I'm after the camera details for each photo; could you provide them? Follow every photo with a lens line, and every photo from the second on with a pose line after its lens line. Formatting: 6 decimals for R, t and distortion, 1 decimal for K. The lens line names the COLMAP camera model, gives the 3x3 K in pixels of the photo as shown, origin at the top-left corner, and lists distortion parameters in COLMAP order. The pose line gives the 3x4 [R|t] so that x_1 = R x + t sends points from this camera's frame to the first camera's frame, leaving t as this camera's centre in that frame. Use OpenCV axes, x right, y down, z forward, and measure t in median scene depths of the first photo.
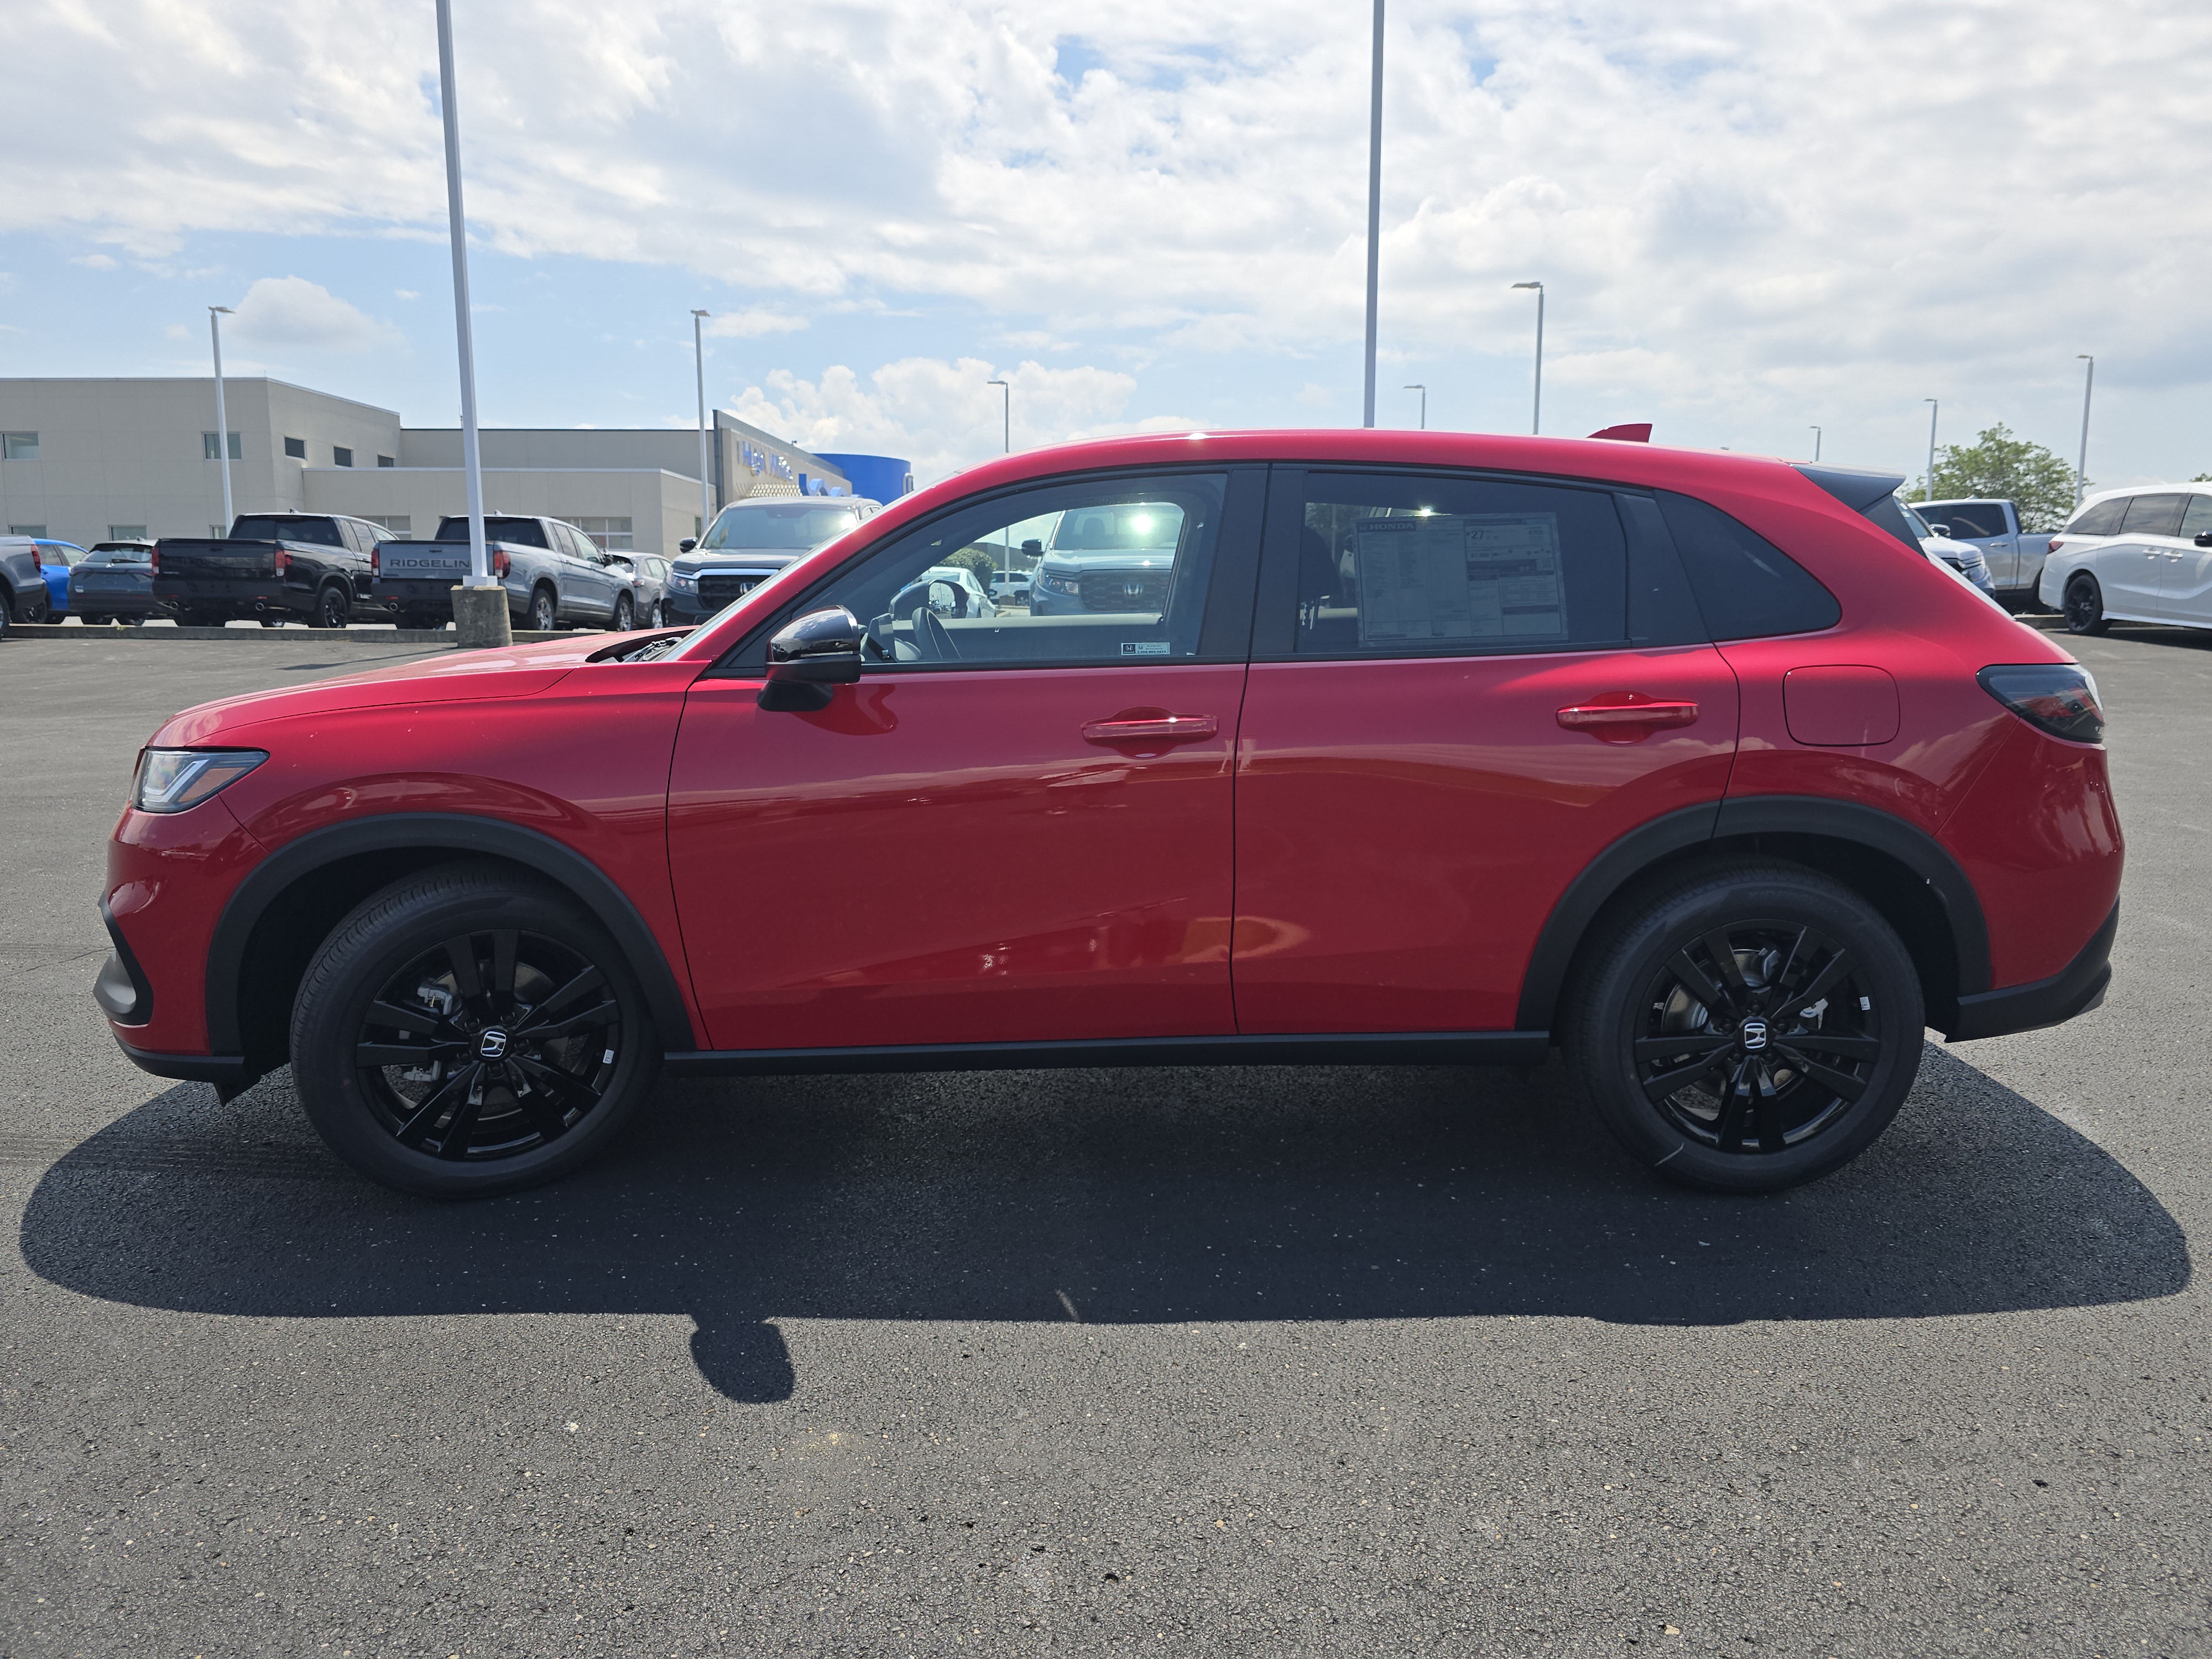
lens RADIAL K [[1439.9, 0, 1106.0], [0, 1439.9, 829.5], [0, 0, 1]] dist [0.012741, 0.000361]
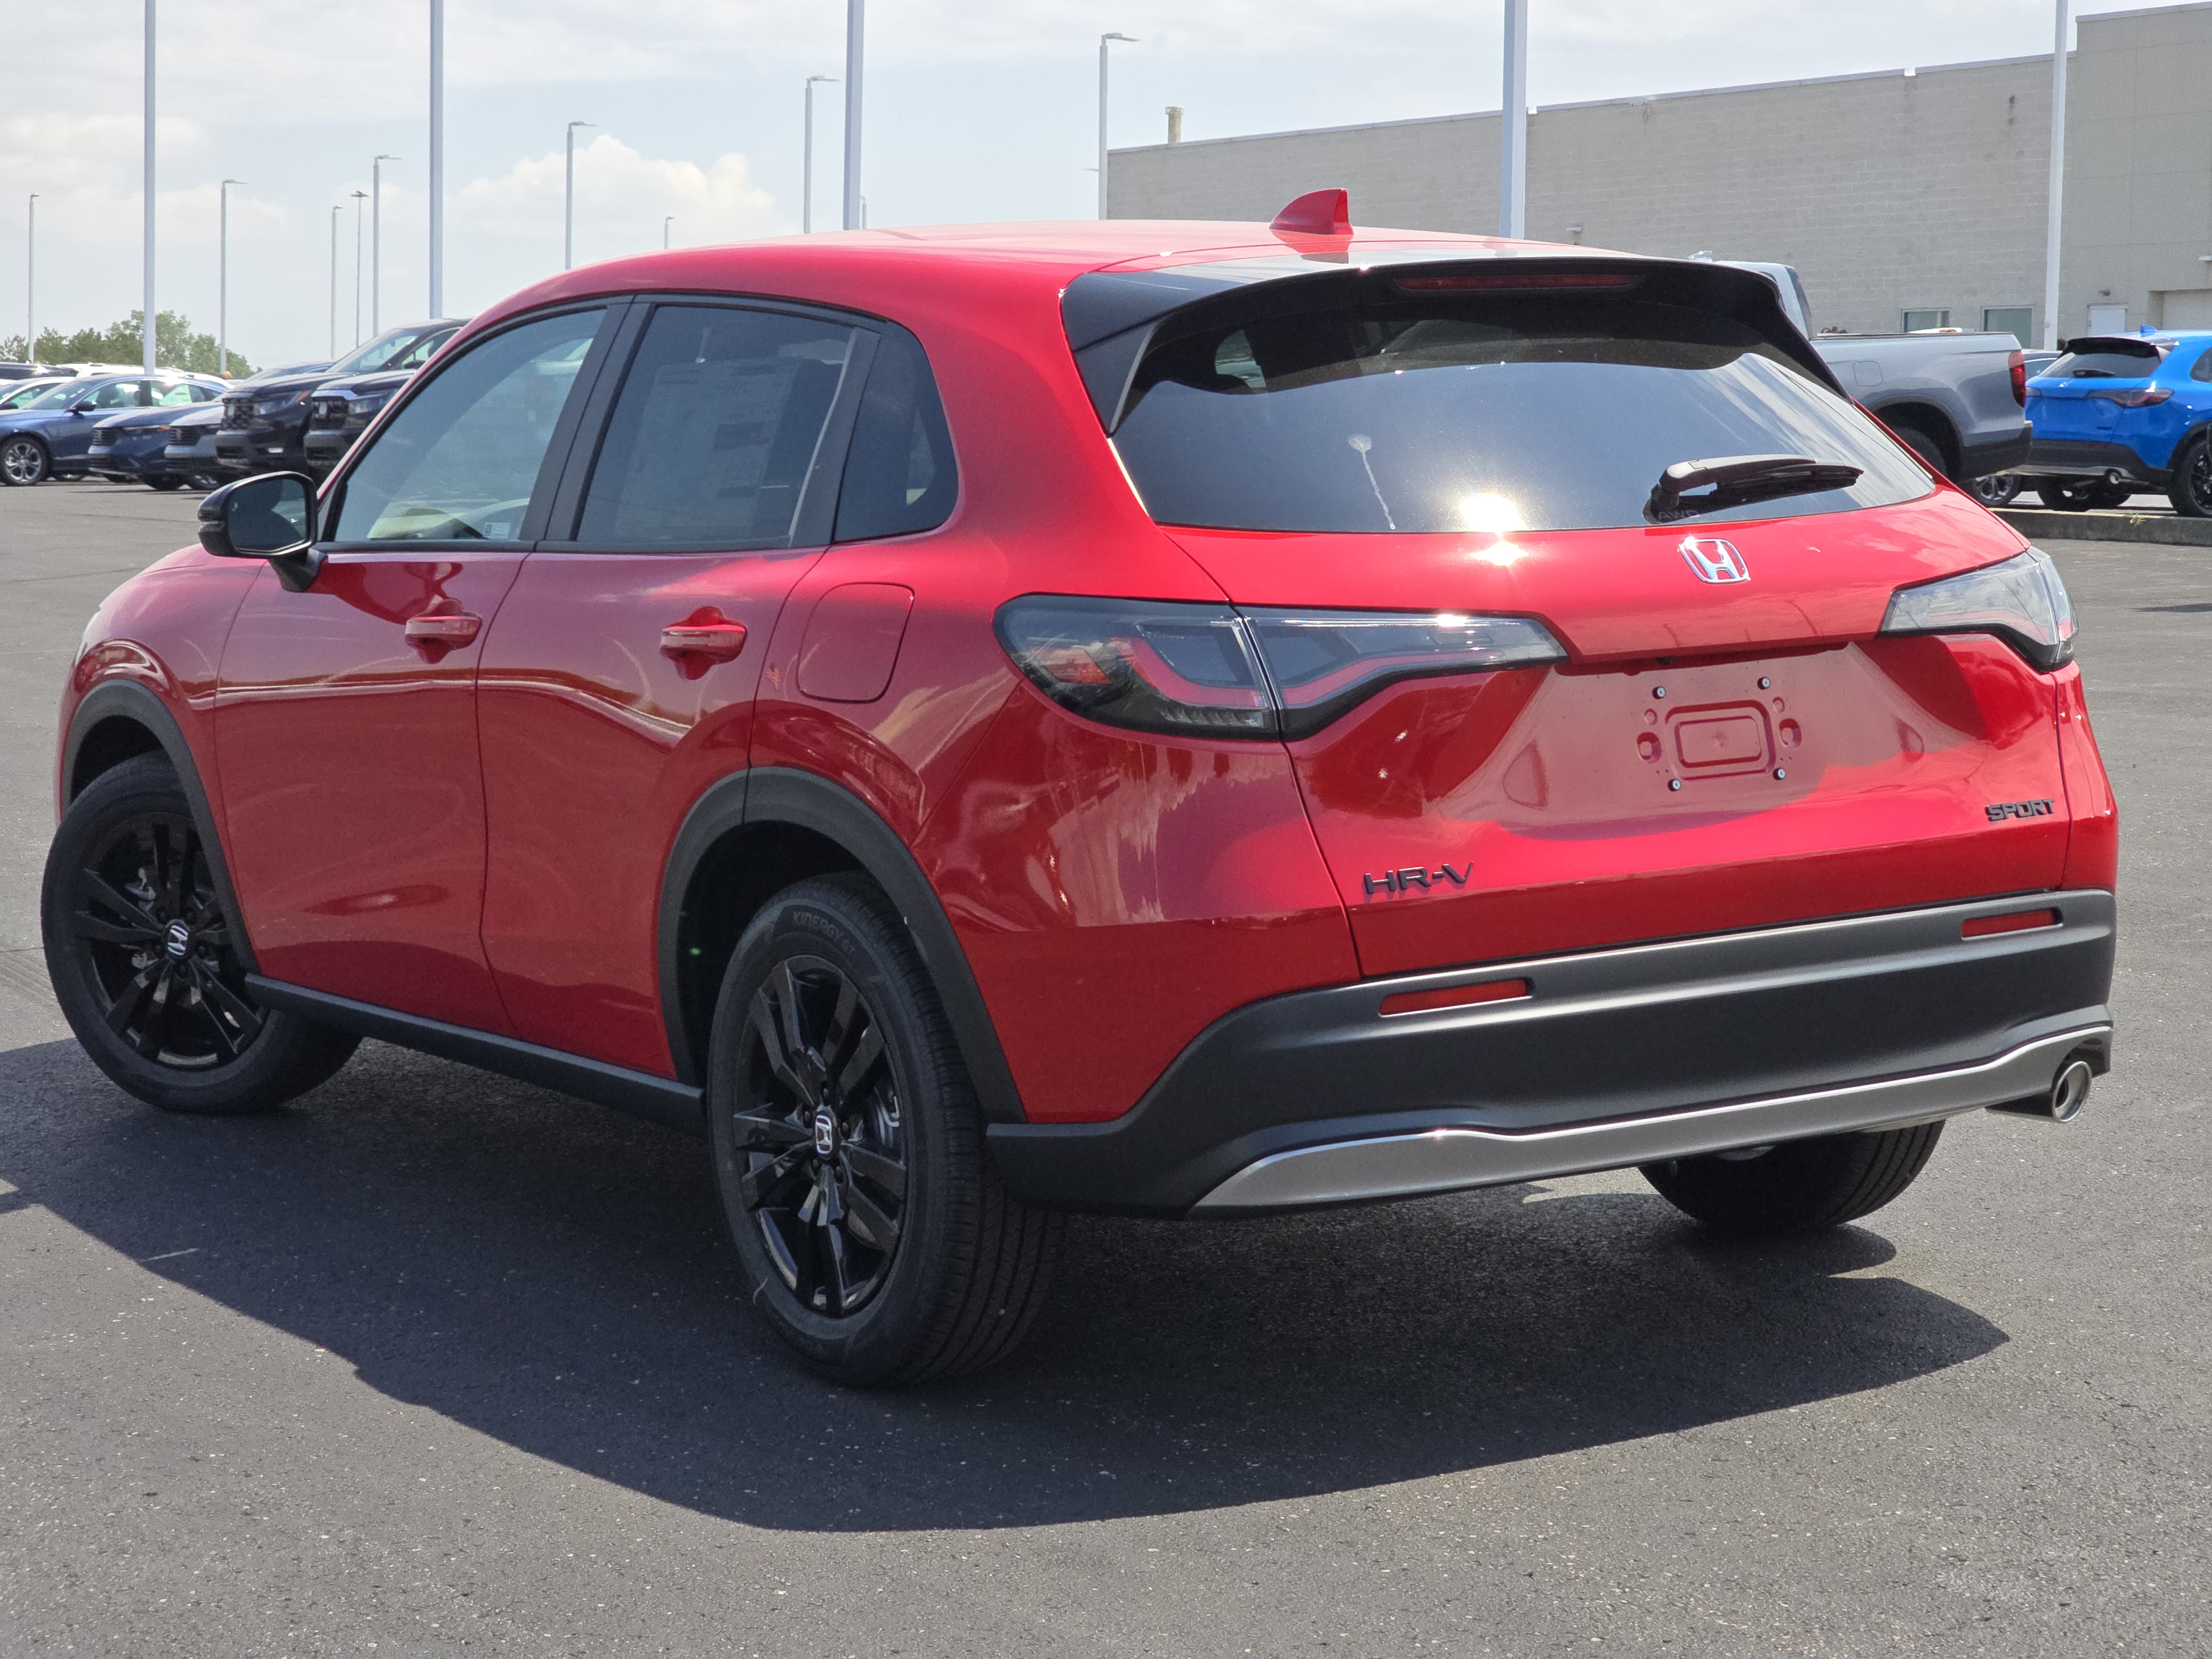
lens RADIAL K [[4373.5, 0, 1106.0], [0, 4373.5, 829.5], [0, 0, 1]] dist [0.015215, 0.120548]
pose [[0.478719, 0.074471, -0.874804, 2.273669], [-0.135726, 0.990695, 0.010064, -0.033654], [0.867414, 0.113916, 0.484373, 0.125226]]
